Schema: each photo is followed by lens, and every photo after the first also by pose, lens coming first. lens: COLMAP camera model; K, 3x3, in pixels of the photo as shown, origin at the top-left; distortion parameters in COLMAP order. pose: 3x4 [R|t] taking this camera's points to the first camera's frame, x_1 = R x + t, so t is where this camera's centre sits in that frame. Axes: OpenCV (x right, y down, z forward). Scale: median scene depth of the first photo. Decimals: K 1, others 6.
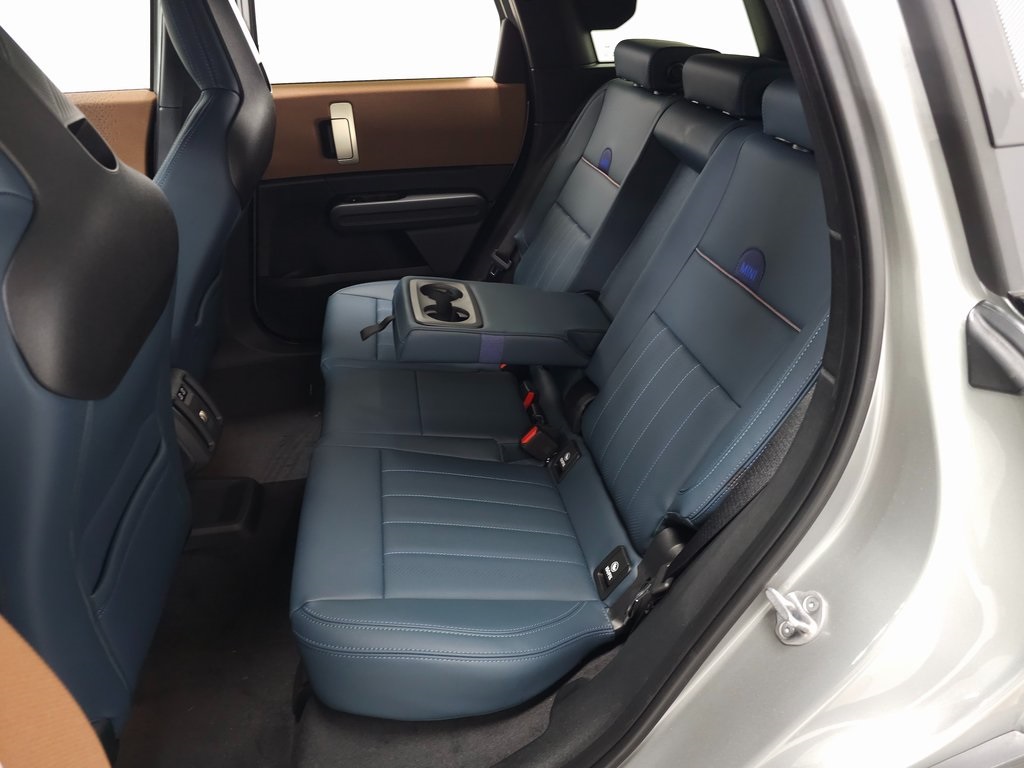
lens RADIAL K [[697.1, 0, 523.3], [0, 697.1, 386.0], [0, 0, 1]] dist [0.054481, -0.070751]
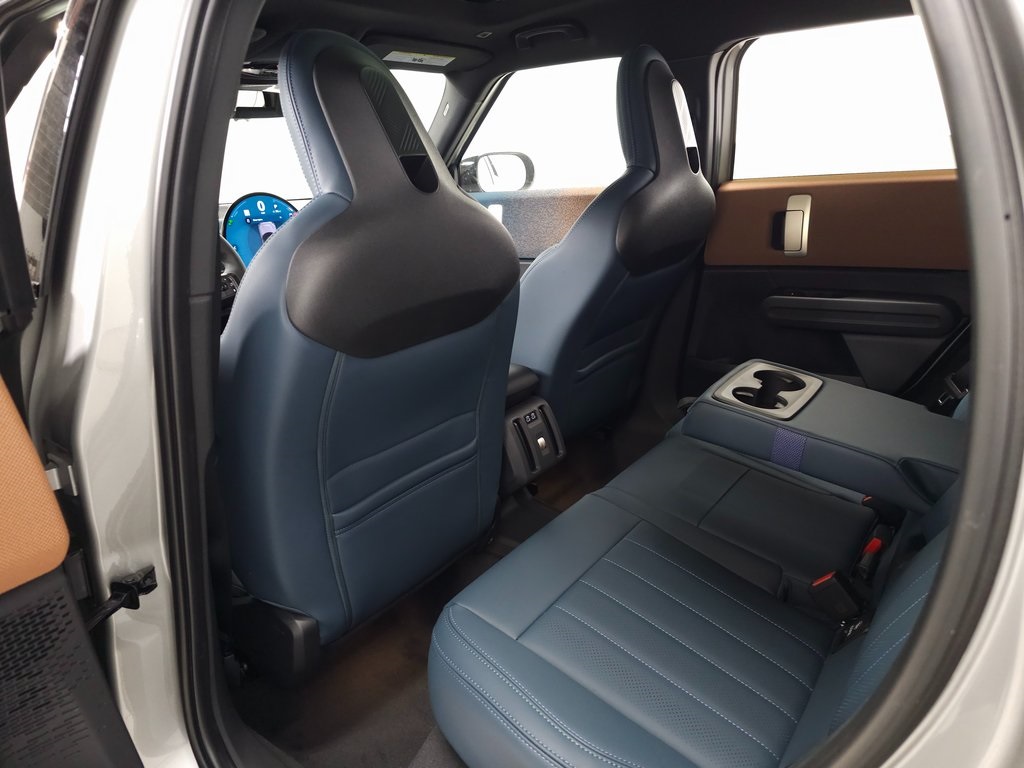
lens RADIAL K [[697.1, 0, 523.3], [0, 697.1, 386.0], [0, 0, 1]] dist [0.054481, -0.070751]
pose [[0.655831, 0.194769, -0.729350, 0.294097], [-0.326335, 0.944353, -0.041256, 0.009943], [0.680729, 0.265069, 0.682896, 0.184027]]
